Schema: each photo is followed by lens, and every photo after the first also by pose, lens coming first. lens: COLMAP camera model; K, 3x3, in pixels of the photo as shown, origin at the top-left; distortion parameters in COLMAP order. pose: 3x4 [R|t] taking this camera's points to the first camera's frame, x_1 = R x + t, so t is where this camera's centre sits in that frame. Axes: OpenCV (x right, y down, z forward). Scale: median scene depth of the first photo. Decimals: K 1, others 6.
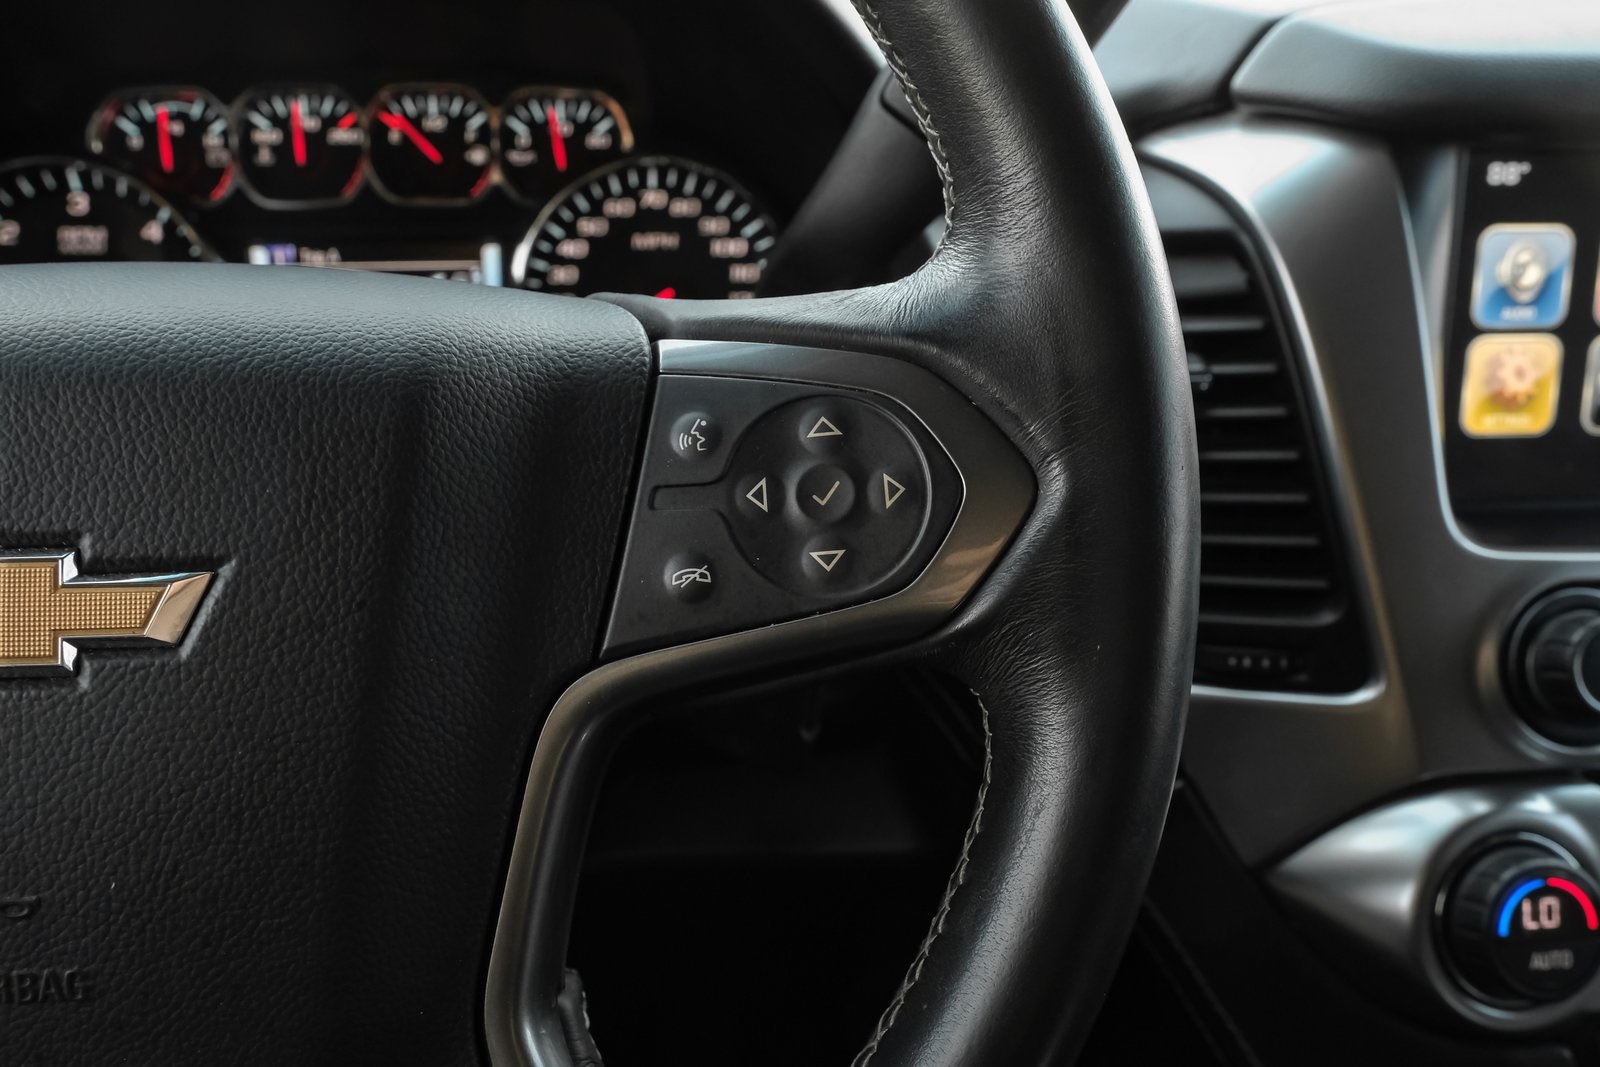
lens RADIAL K [[1393.4, 0, 754.4], [0, 1393.4, 564.2], [0, 0, 1]] dist [0.007756, 0.007996]
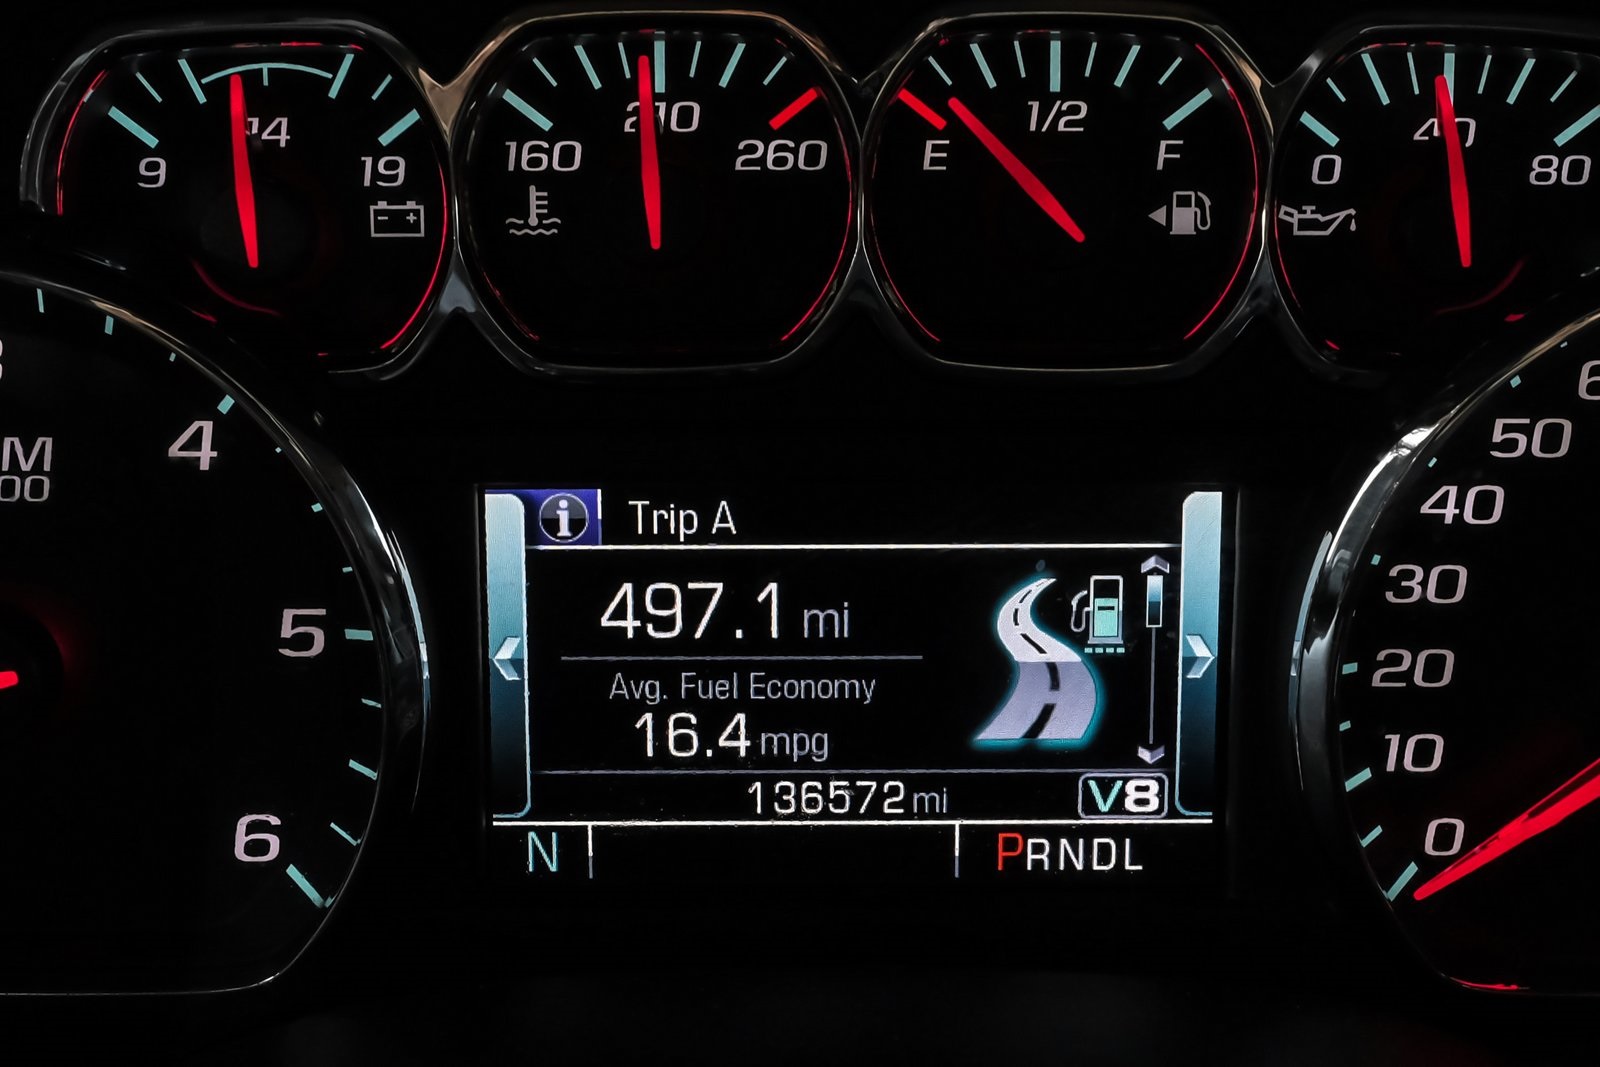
lens RADIAL K [[1150.0, 0, 810.1], [0, 1150.0, 524.9], [0, 0, 1]] dist [-0.026387, 0.007587]
pose [[0.995871, 0.021412, -0.088222, -0.261066], [-0.027170, 0.997542, -0.064594, -0.204390], [0.086622, 0.066724, 0.994004, 0.742247]]
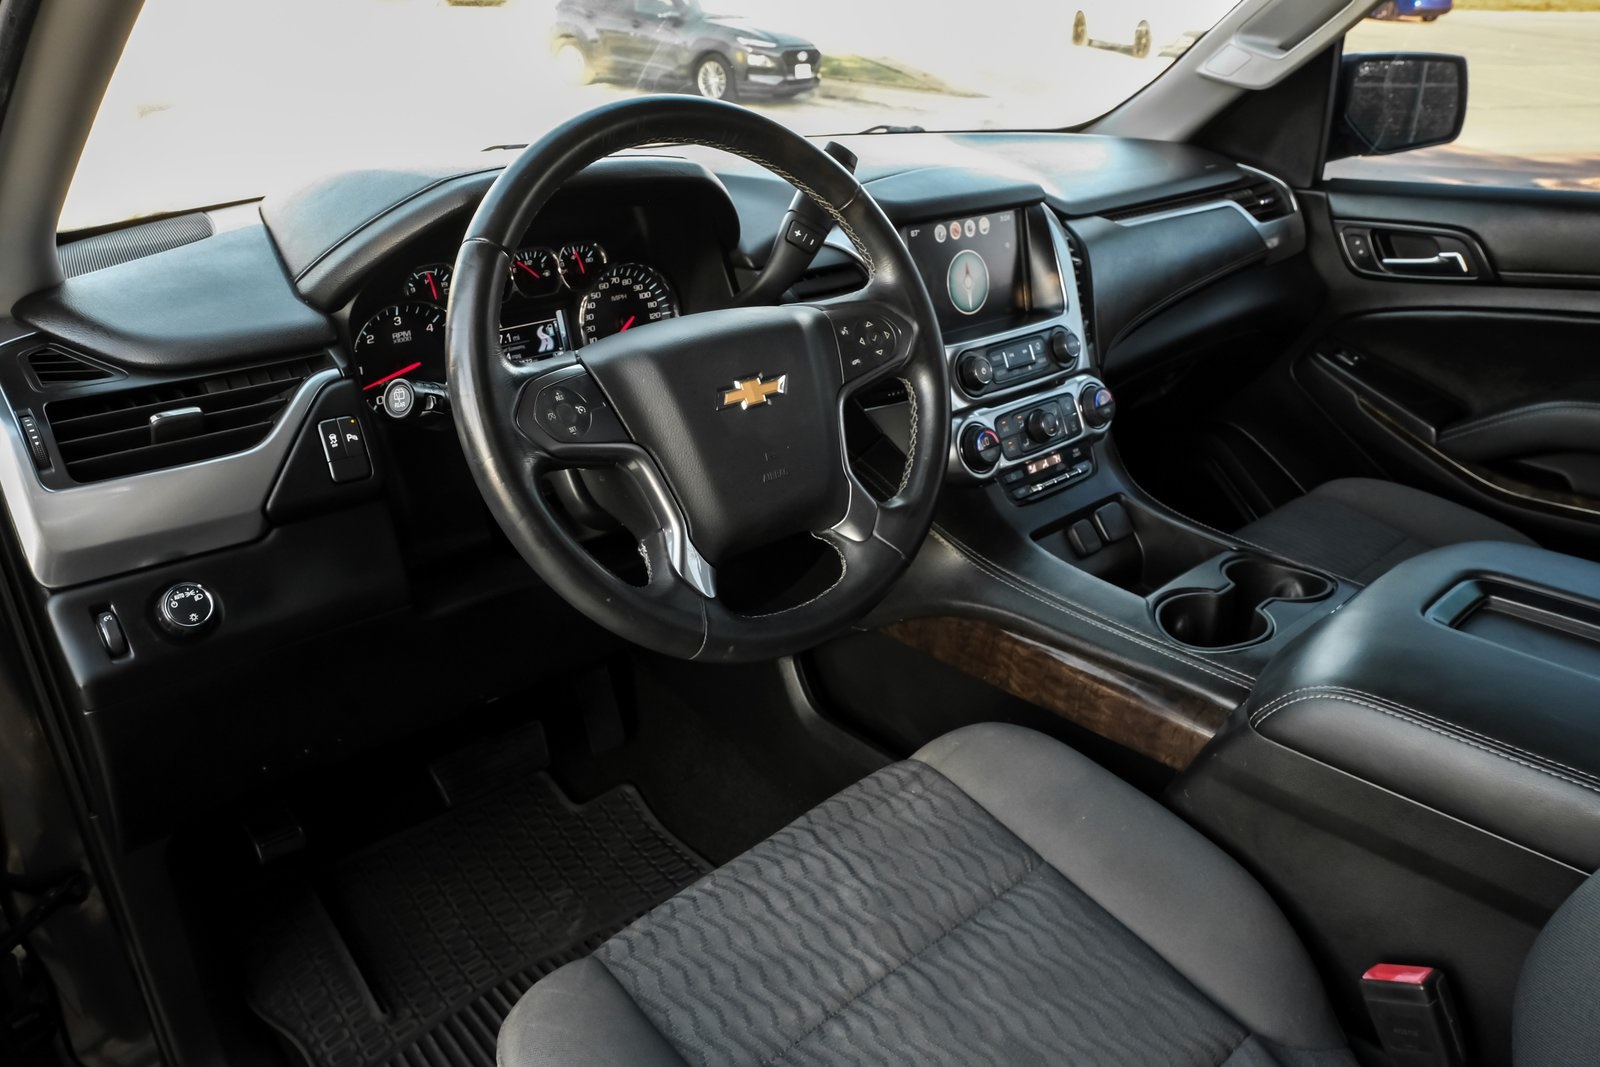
lens RADIAL K [[1150.0, 0, 790.8], [0, 1150.0, 530.2], [0, 0, 1]] dist [-0.026387, 0.007587]
pose [[0.809760, -0.260491, 0.525769, -1.004612], [0.259064, 0.962707, 0.077975, 0.080673], [-0.526474, 0.073067, 0.847046, -0.833747]]
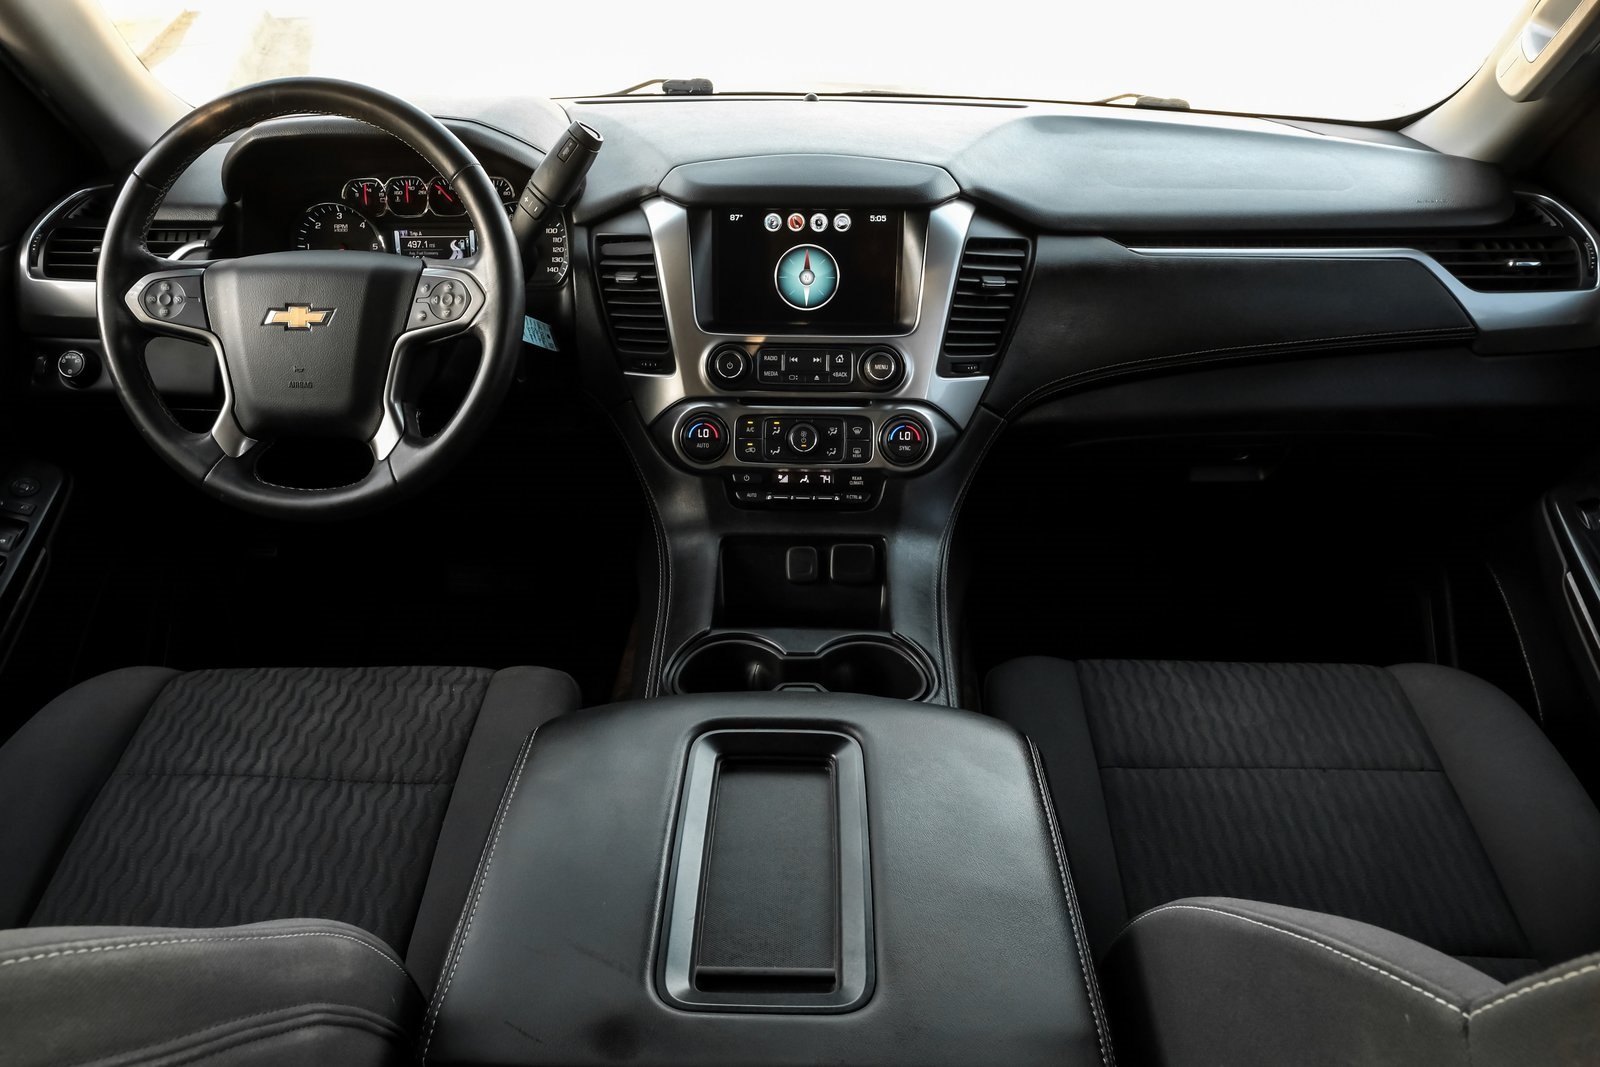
lens RADIAL K [[1150.0, 0, 783.7], [0, 1150.0, 545.9], [0, 0, 1]] dist [-0.026387, 0.007587]
pose [[0.988172, 0.050886, -0.144664, 0.847651], [-0.036834, 0.994484, 0.098208, 0.171121], [0.148863, -0.091717, 0.984595, -1.338365]]
